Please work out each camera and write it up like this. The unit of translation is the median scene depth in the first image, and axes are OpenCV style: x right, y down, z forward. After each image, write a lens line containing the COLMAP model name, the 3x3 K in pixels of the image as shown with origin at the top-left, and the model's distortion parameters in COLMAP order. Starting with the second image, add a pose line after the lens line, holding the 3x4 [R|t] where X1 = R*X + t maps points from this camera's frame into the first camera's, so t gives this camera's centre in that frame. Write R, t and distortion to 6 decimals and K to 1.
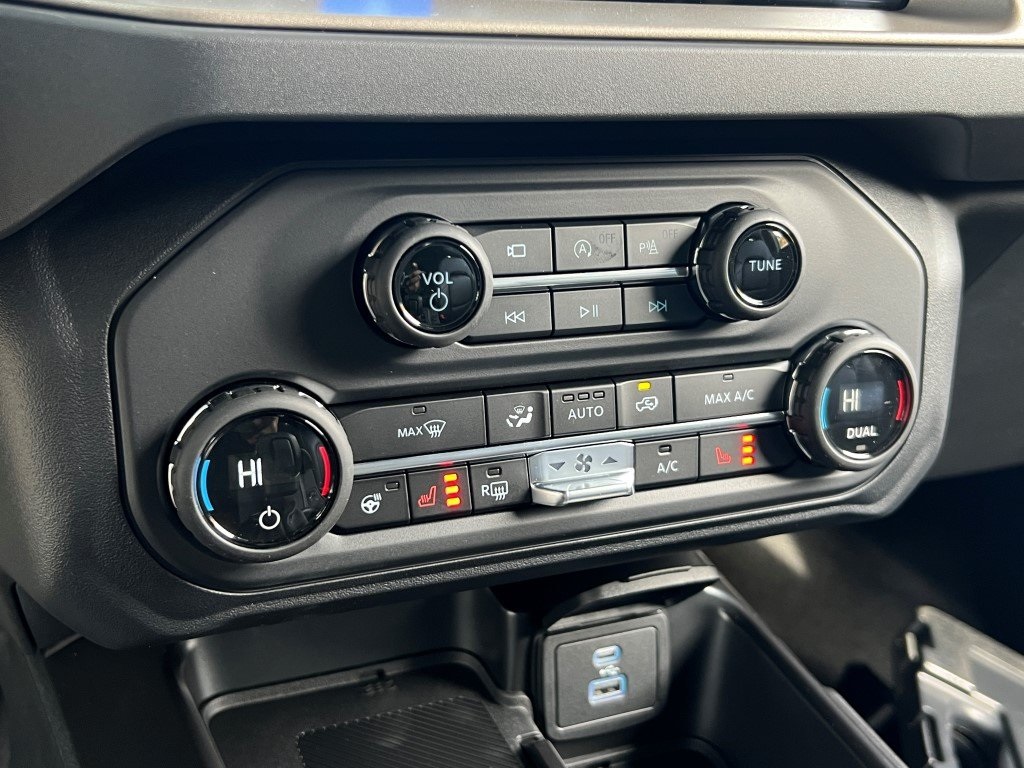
lens RADIAL K [[1083.7, 0, 512.0], [0, 1083.7, 384.0], [0, 0, 1]] dist [0.145191, -0.399780]
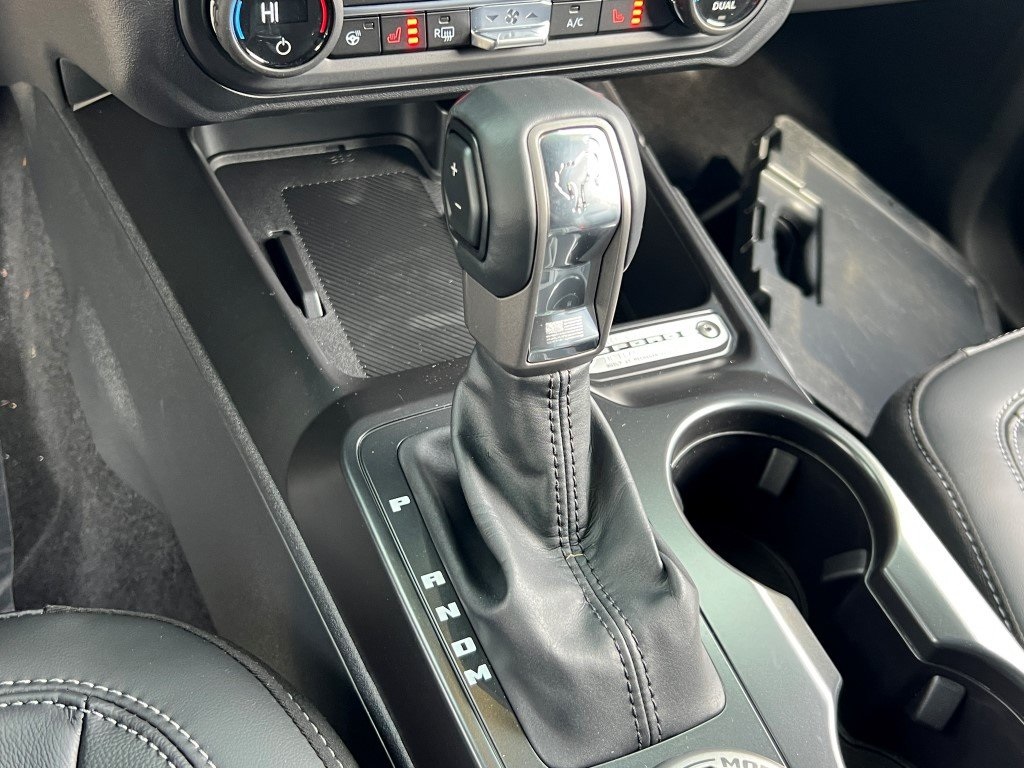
lens RADIAL K [[1049.6, 0, 512.0], [0, 1049.6, 384.0], [0, 0, 1]] dist [0.004562, -0.005023]
pose [[0.992913, 0.064551, 0.099785, -0.033122], [-0.104465, 0.874397, 0.473833, -0.141560], [-0.056666, -0.480899, 0.874943, -0.335043]]
